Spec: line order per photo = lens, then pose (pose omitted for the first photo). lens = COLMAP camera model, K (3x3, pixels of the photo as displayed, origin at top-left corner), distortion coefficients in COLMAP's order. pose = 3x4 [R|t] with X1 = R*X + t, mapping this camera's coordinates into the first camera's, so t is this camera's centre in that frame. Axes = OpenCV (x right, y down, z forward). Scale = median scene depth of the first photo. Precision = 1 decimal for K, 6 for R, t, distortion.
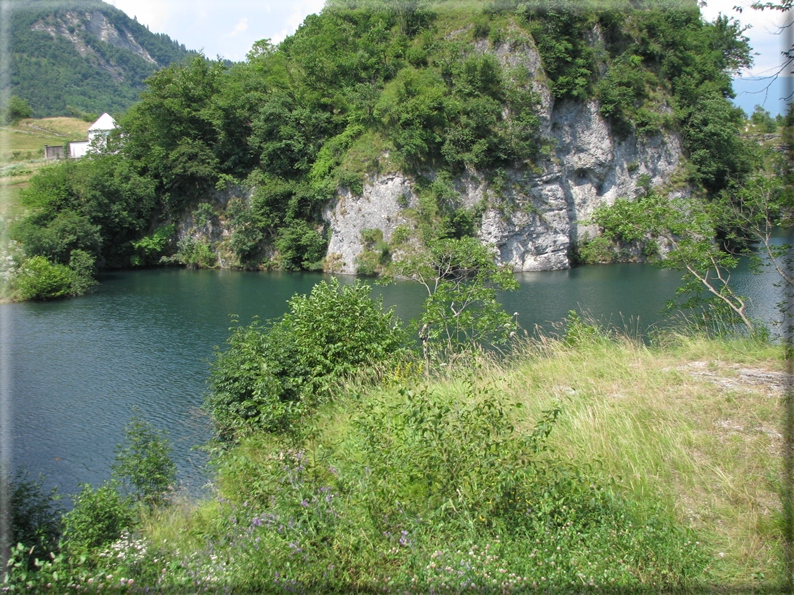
lens RADIAL K [[808.3, 0, 396.2], [0, 808.3, 295.1], [0, 0, 1]] dist [-0.067216, 0.000000]
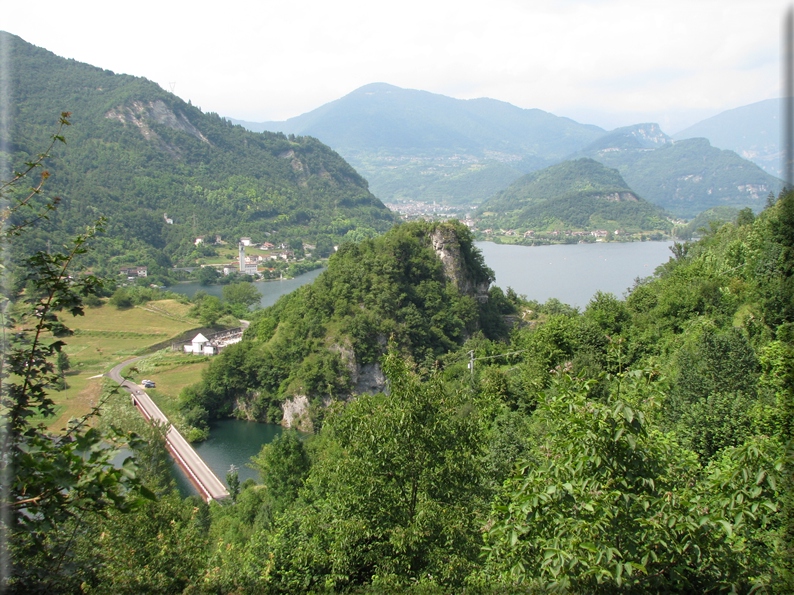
lens RADIAL K [[808.3, 0, 385.9], [0, 808.3, 297.3], [0, 0, 1]] dist [-0.067216, 0.000000]
pose [[0.997813, -0.000942, -0.066096, 0.098438], [0.000046, 0.999908, -0.013556, -0.092103], [0.066103, 0.013524, 0.997721, -0.390673]]
